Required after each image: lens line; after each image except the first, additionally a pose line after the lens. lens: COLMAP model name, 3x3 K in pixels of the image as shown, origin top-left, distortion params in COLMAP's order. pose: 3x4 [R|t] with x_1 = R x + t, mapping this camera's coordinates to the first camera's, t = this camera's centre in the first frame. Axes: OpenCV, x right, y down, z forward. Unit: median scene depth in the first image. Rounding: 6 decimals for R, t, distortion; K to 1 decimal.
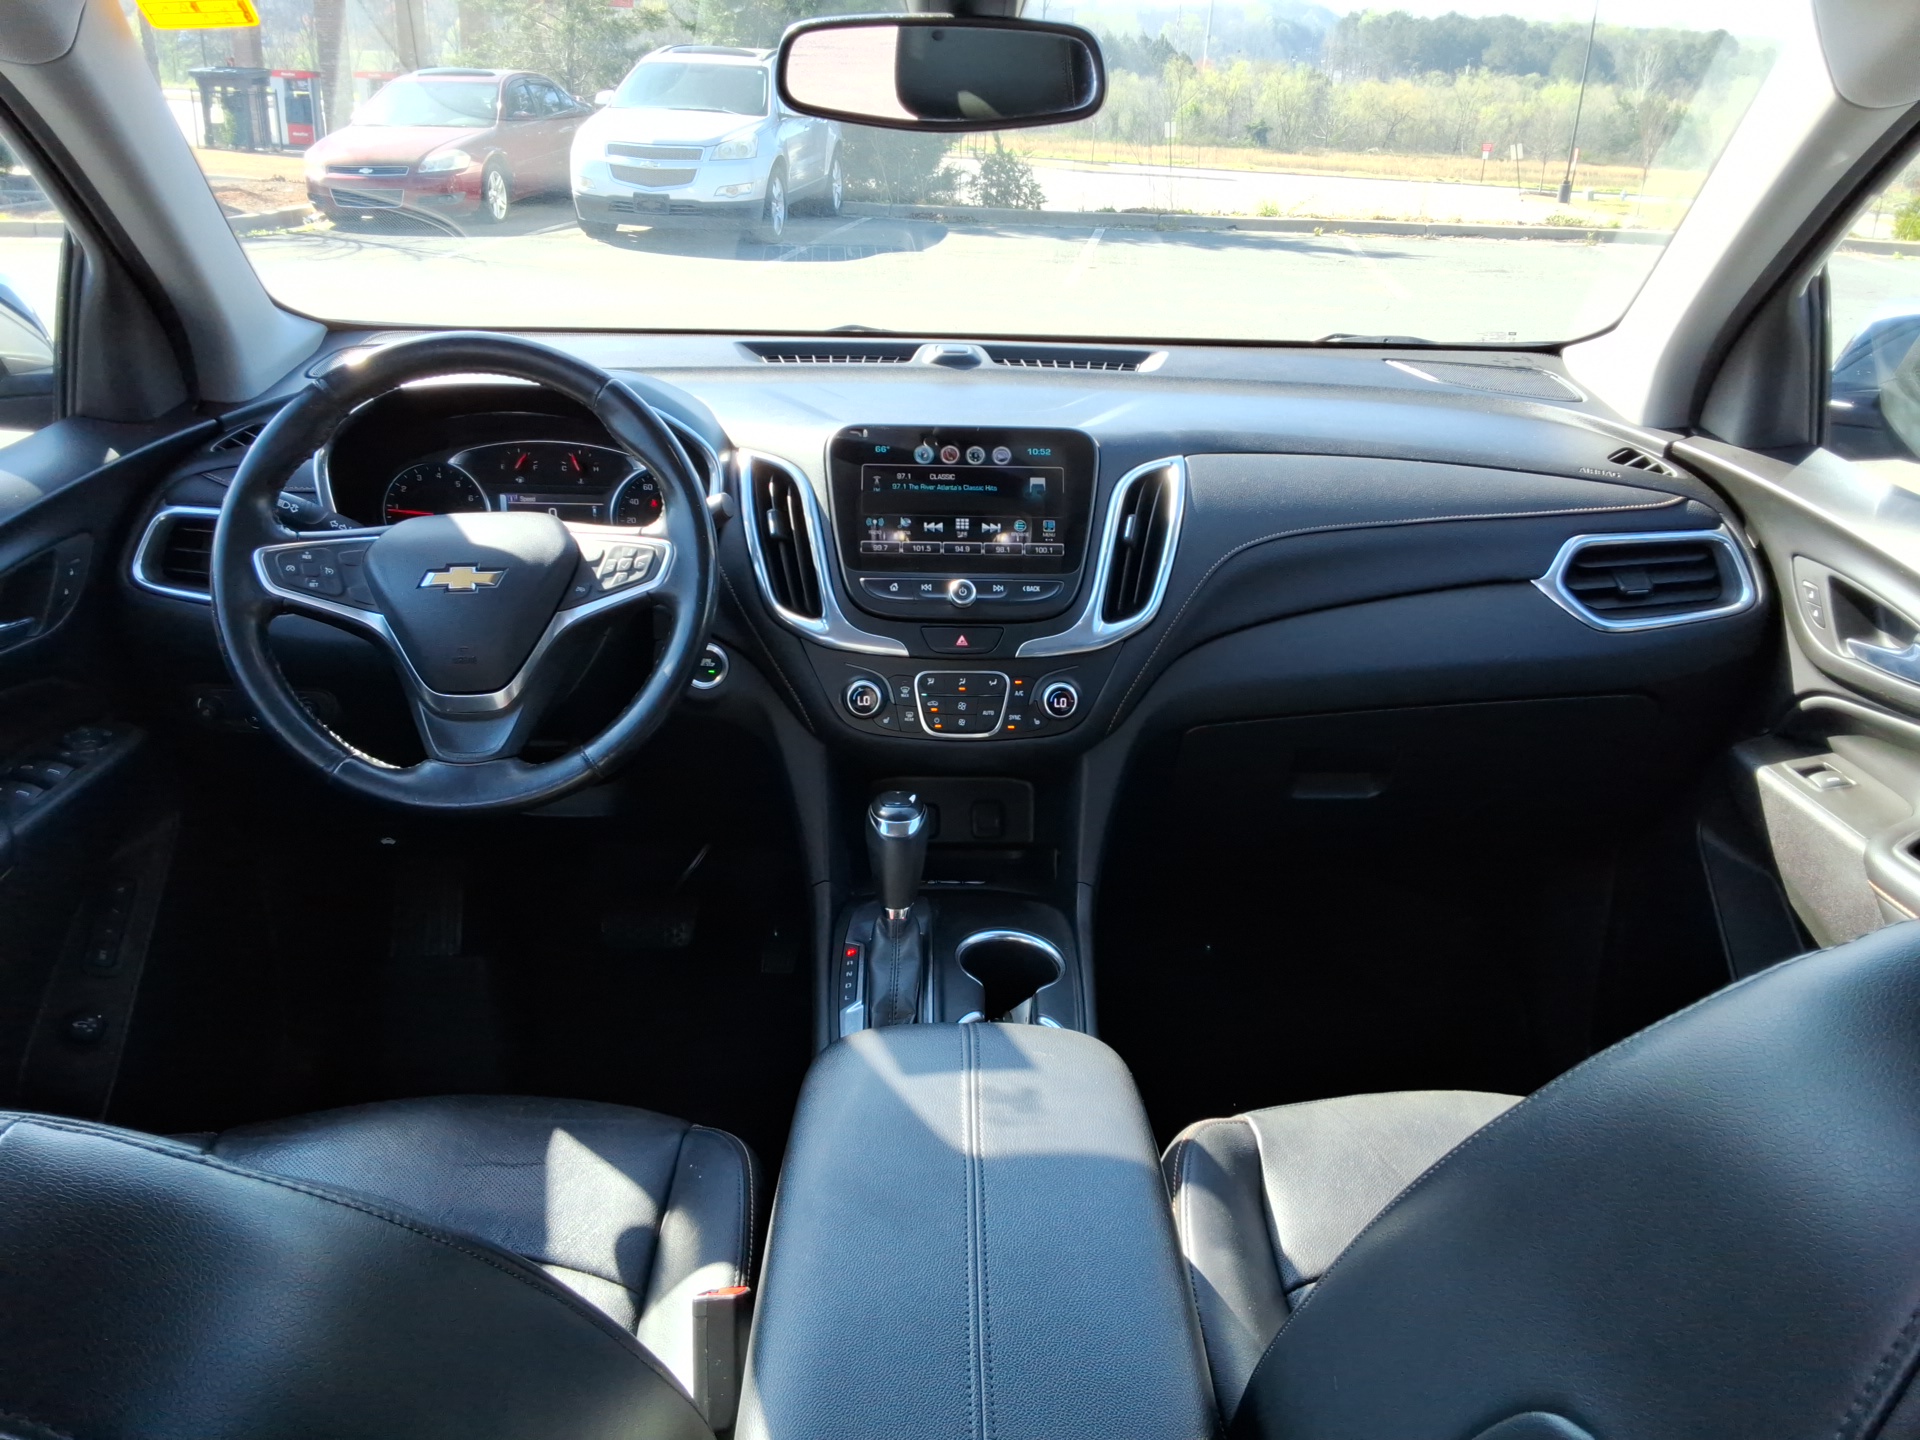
lens RADIAL K [[1535.7, 0, 969.2], [0, 1535.7, 718.8], [0, 0, 1]] dist [0.112018, -0.190524]
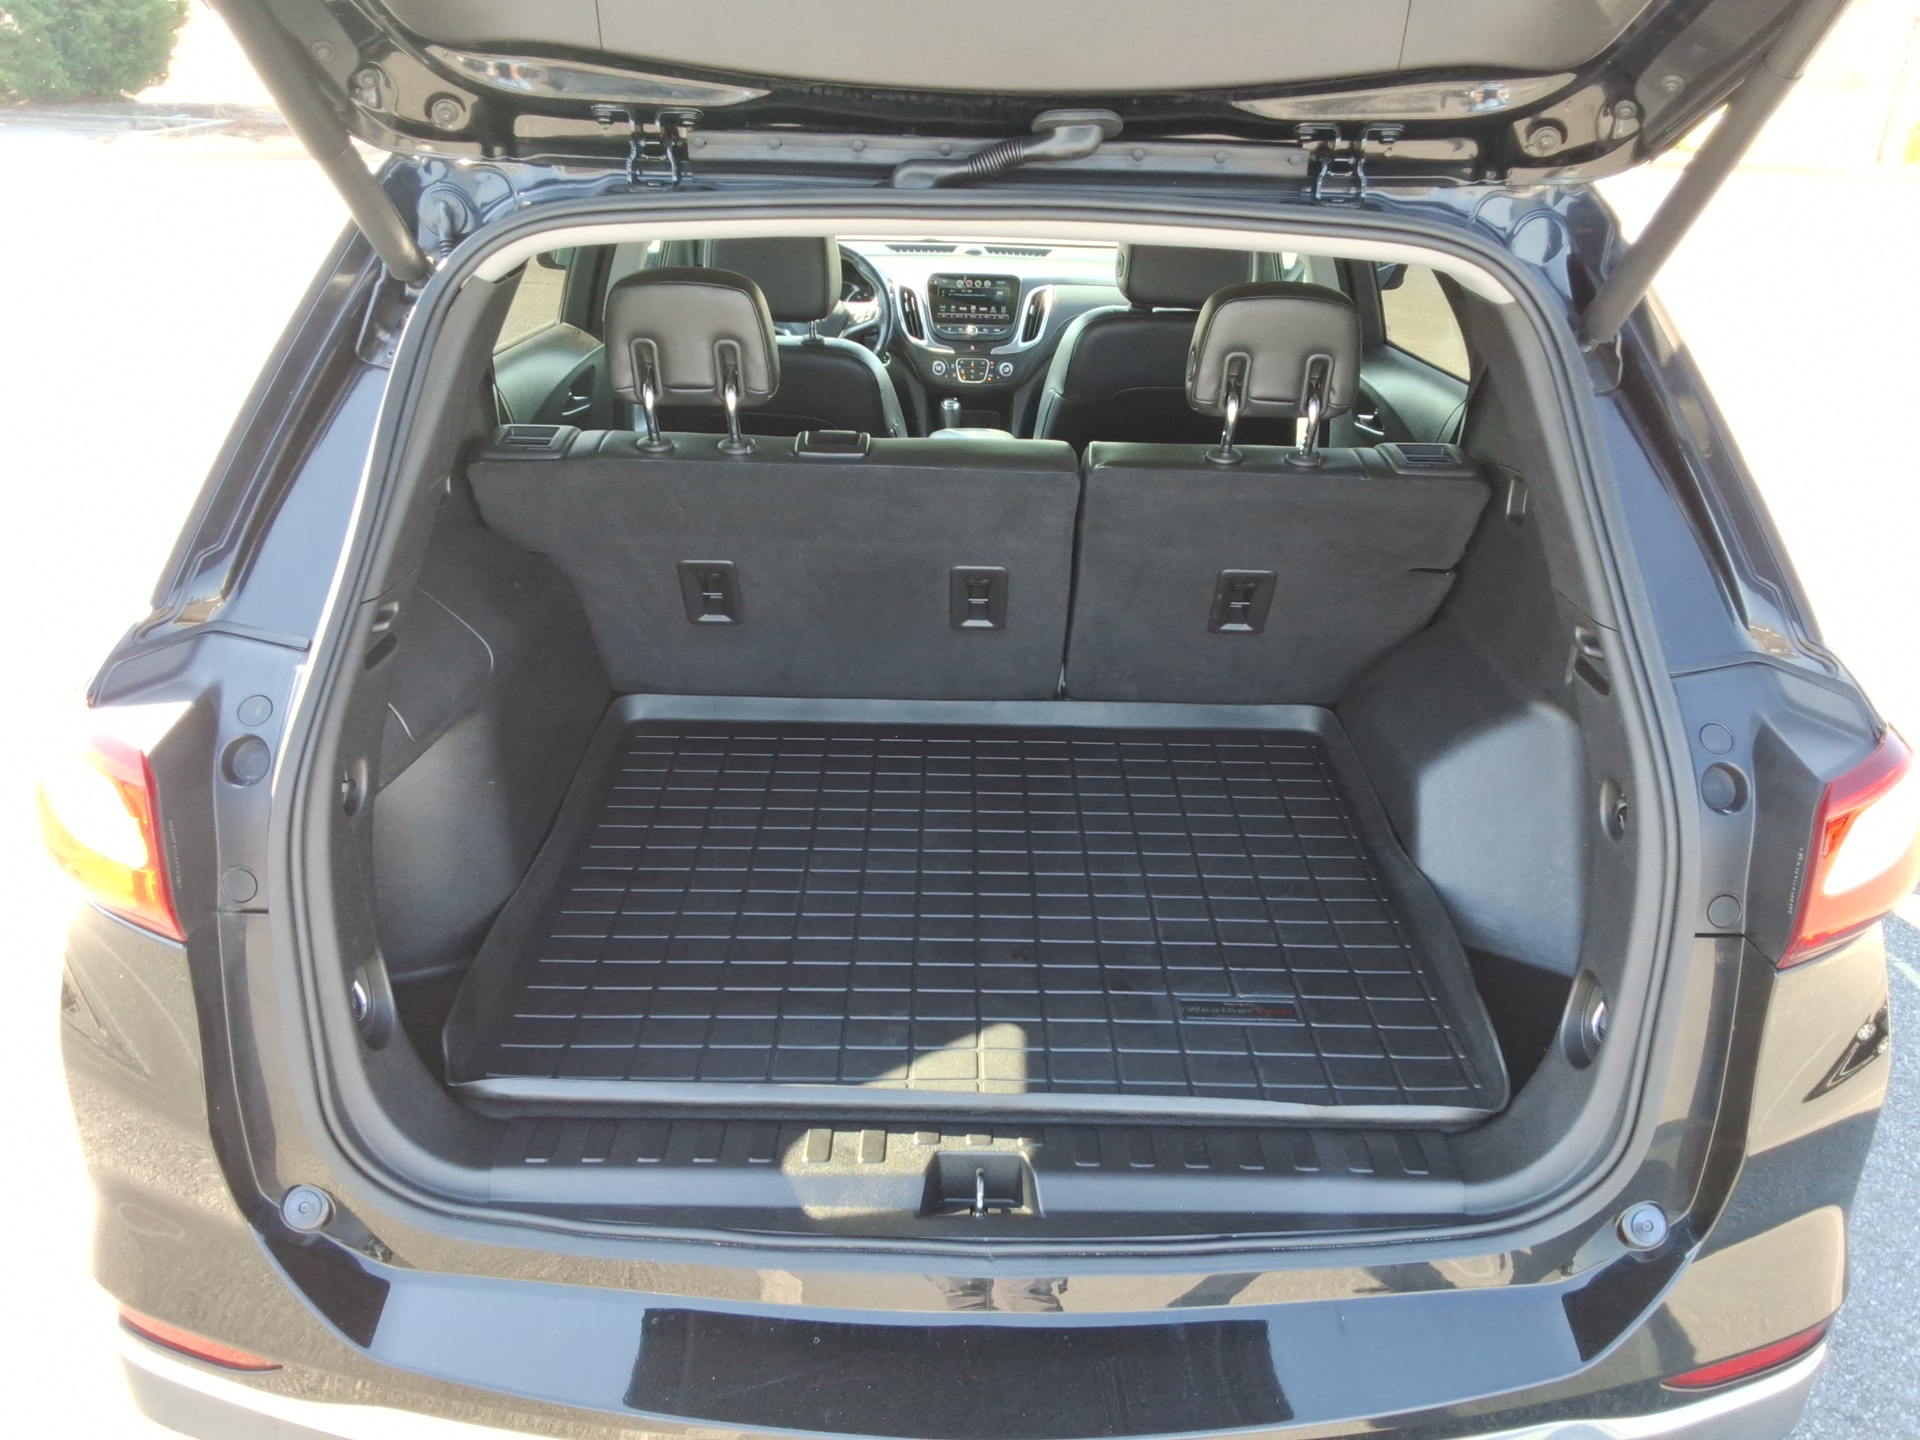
lens RADIAL K [[1536.6, 0, 974.1], [0, 1536.6, 710.7], [0, 0, 1]] dist [0.109133, -0.169043]
pose [[0.999878, 0.009789, -0.012196, 0.040177], [-0.009214, 0.998881, 0.046378, 0.496900], [0.012636, -0.046260, 0.998850, -1.944236]]
